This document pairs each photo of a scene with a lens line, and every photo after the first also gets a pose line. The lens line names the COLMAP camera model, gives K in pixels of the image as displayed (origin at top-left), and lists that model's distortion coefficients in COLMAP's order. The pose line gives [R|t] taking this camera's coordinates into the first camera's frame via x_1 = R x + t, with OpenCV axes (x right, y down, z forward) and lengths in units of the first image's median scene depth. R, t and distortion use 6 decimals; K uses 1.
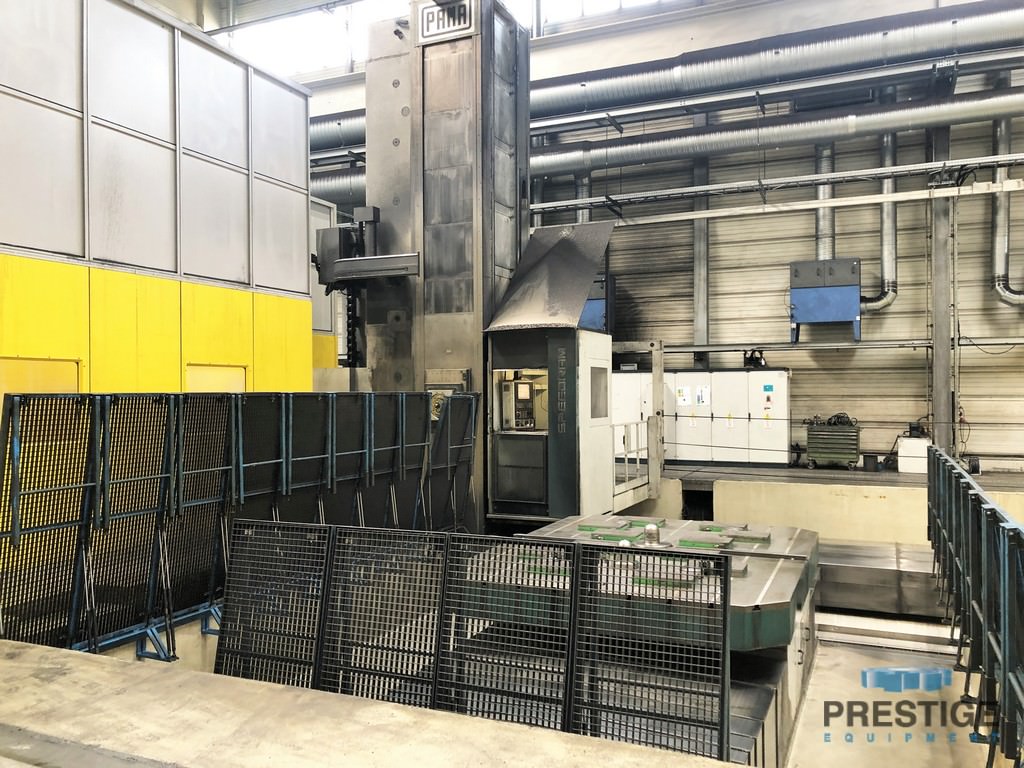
lens RADIAL K [[844.8, 0, 512.0], [0, 844.8, 384.0], [0, 0, 1]] dist [0.091553, -0.007613]
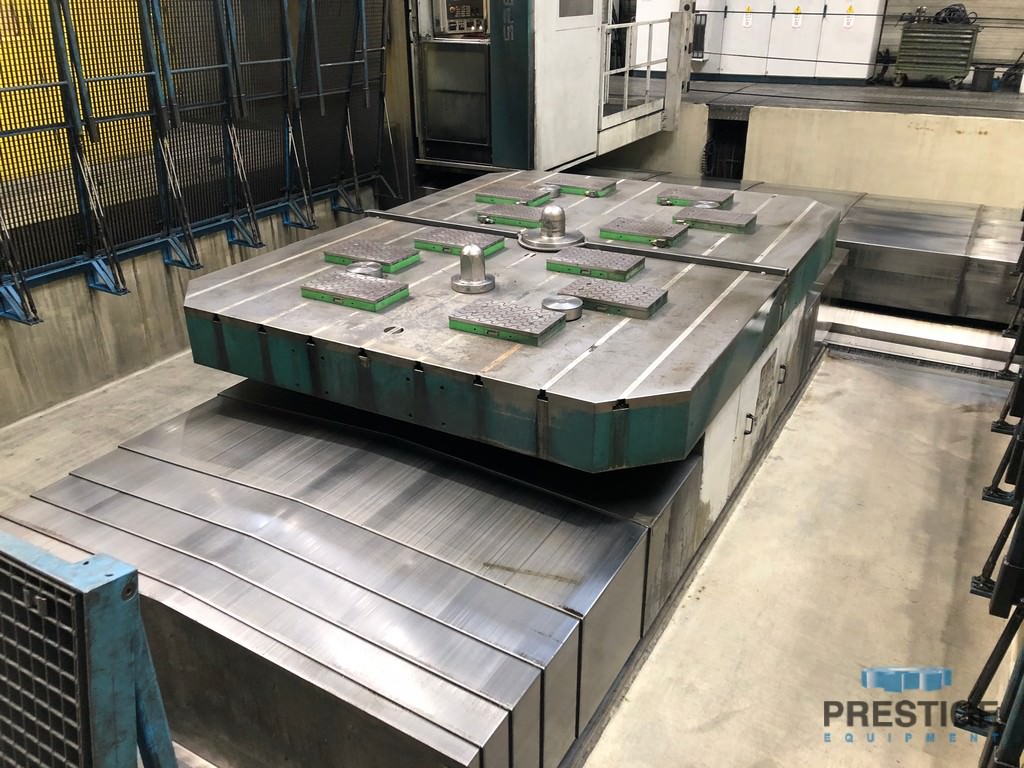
lens RADIAL K [[838.0, 0, 512.1], [0, 838.0, 339.3], [0, 0, 1]] dist [0.091353, -0.076431]
pose [[0.993740, 0.045941, -0.101832, 0.117195], [-0.000672, 0.913971, 0.405780, -0.000509], [0.111713, -0.403171, 0.908280, 0.230861]]
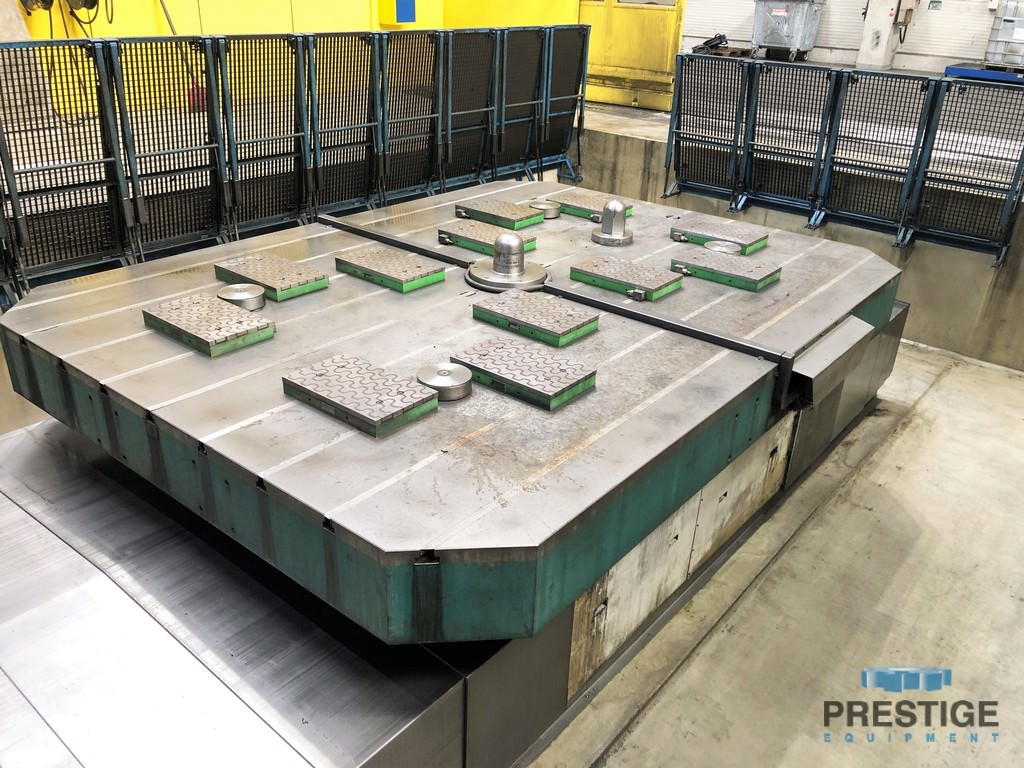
lens RADIAL K [[863.0, 0, 512.0], [0, 863.0, 384.0], [0, 0, 1]] dist [0.007839, 0.001235]
pose [[0.961138, 0.158233, -0.226222, 0.421642], [-0.042118, 0.893894, 0.446296, 0.074973], [0.272838, -0.419424, 0.865819, 0.754543]]
